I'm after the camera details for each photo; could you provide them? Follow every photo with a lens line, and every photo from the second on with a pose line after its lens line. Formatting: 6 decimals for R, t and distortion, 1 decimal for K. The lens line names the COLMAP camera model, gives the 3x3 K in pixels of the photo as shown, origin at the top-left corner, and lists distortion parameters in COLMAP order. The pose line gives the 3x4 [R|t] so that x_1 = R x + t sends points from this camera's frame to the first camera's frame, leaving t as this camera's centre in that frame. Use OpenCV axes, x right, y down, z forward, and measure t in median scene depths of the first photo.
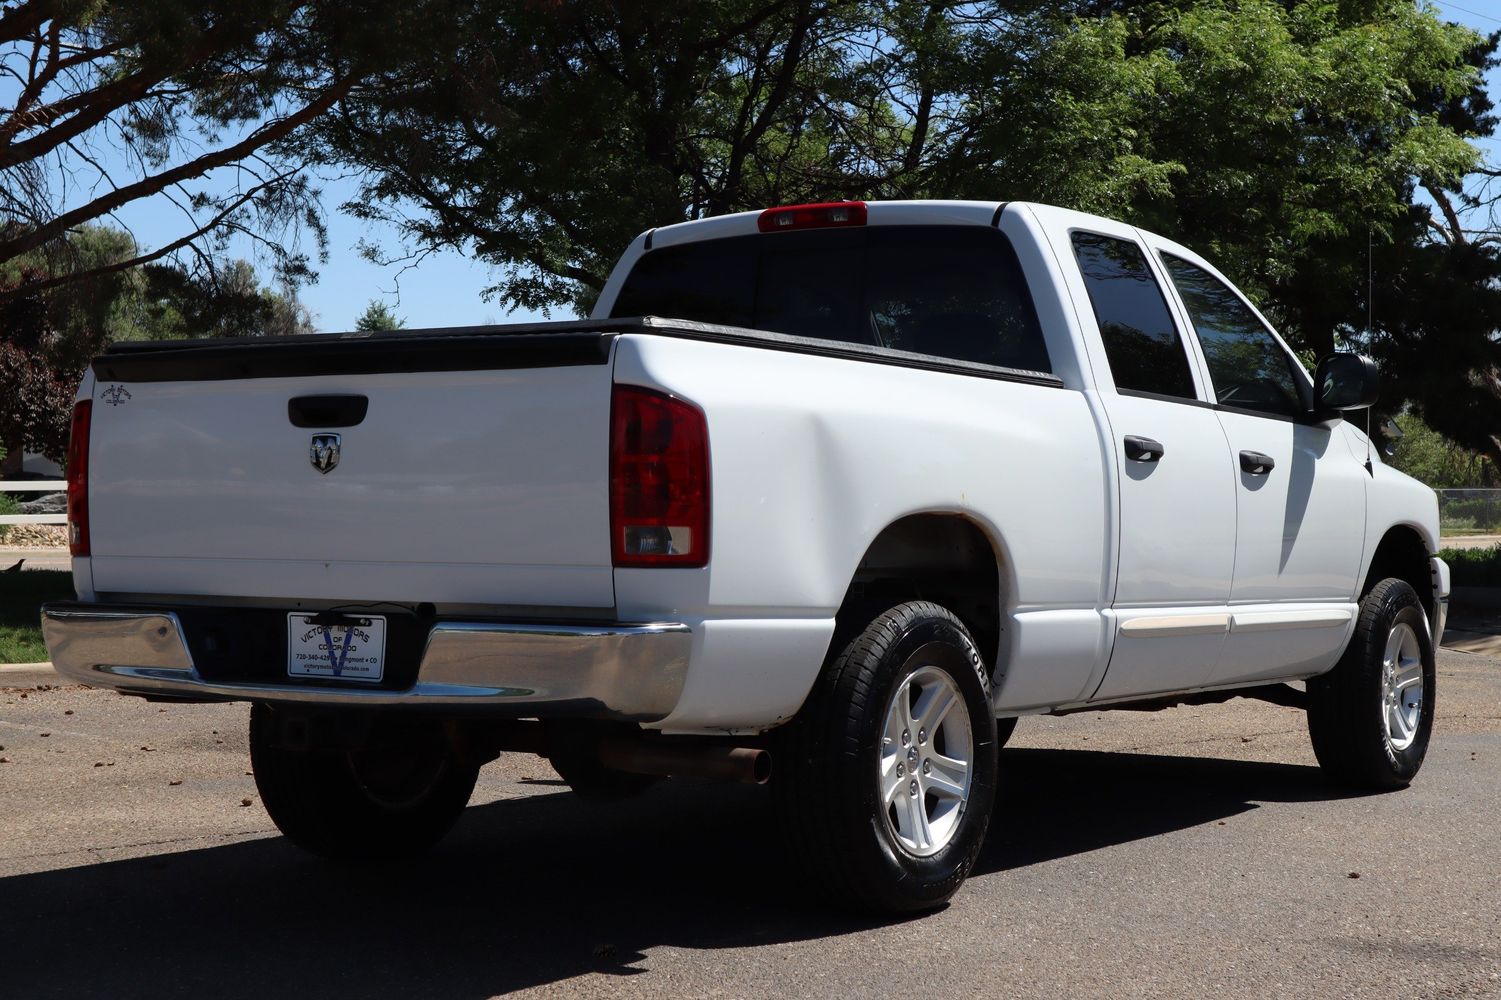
lens RADIAL K [[2497.7, 0, 750.5], [0, 2497.7, 500.0], [0, 0, 1]] dist [0.002301, -0.047559]
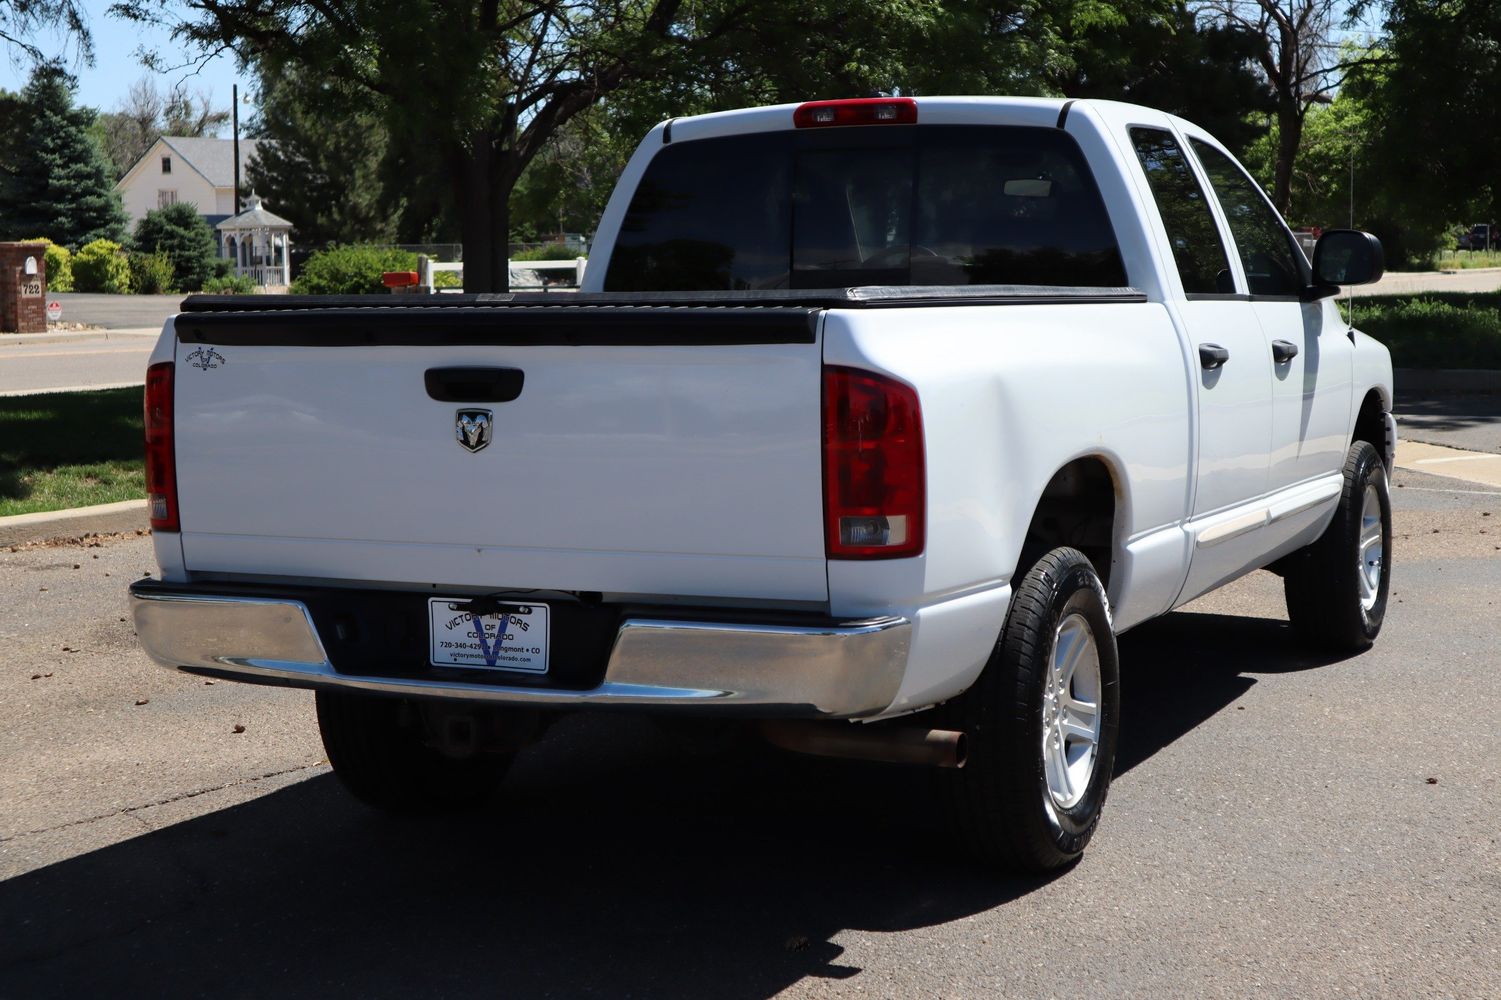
lens RADIAL K [[2468.2, 0, 750.5], [0, 2468.2, 500.0], [0, 0, 1]] dist [0.008317, -0.162934]
pose [[0.989935, -0.035601, 0.136972, -0.182476], [0.021128, 0.994173, 0.105701, -0.081993], [-0.139937, -0.101744, 0.984919, 0.076862]]
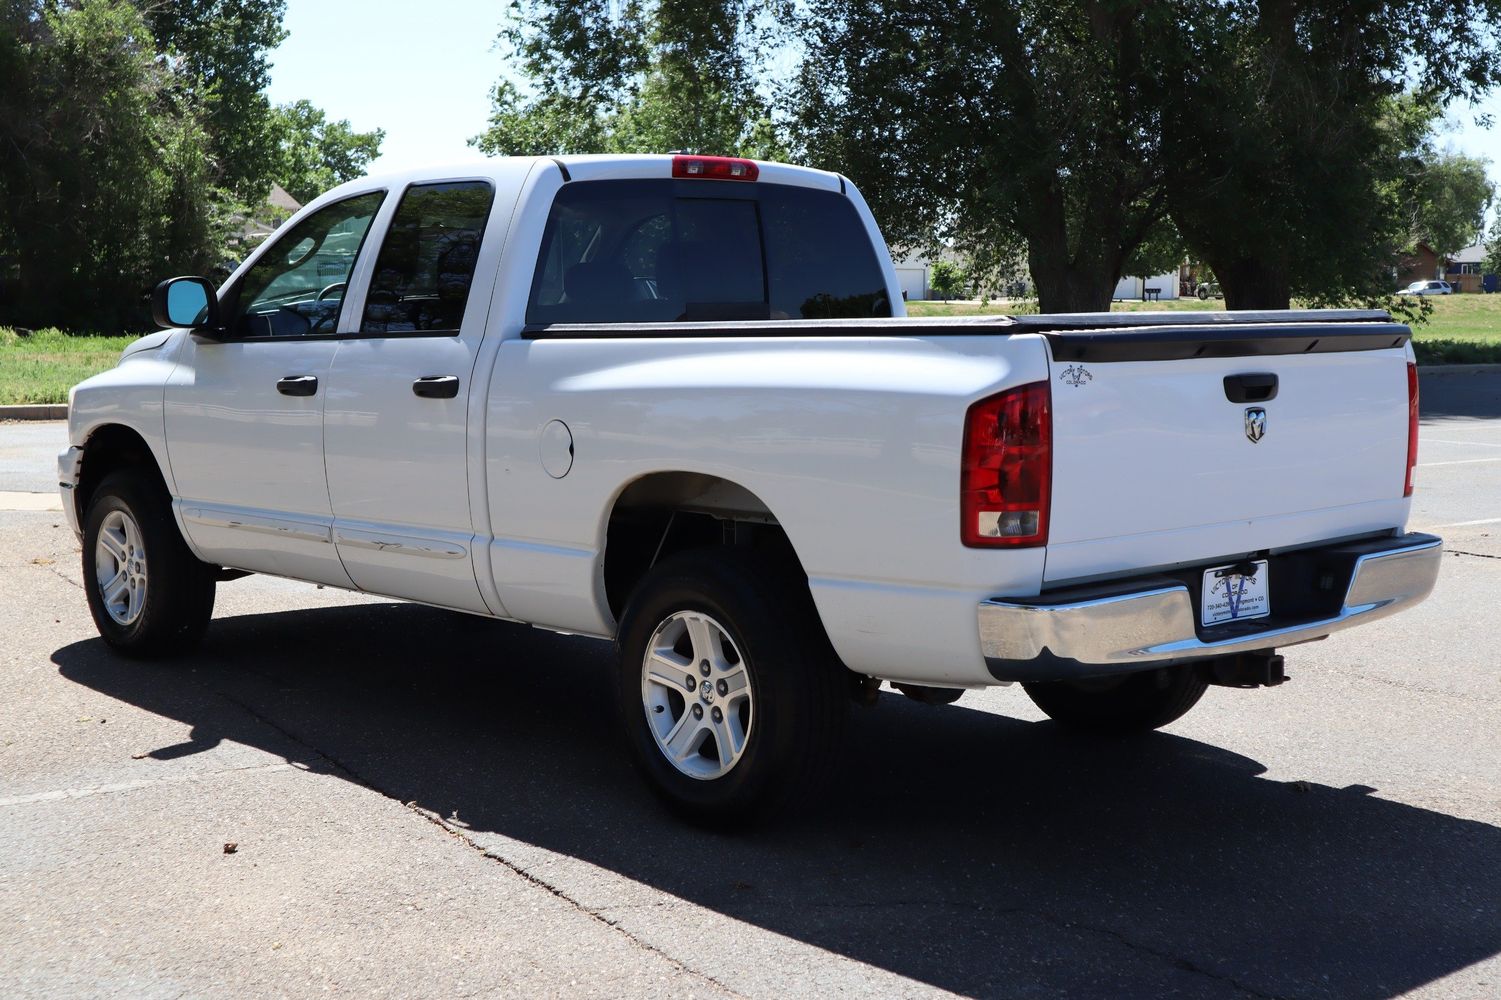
lens RADIAL K [[1931.4, 0, 750.5], [0, 1931.4, 500.0], [0, 0, 1]] dist [0.151737, 0.006042]
pose [[0.247353, -0.110073, 0.962653, -1.010641], [-0.002216, 0.993459, 0.114164, -0.079608], [-0.968923, -0.030372, 0.245491, 0.938985]]
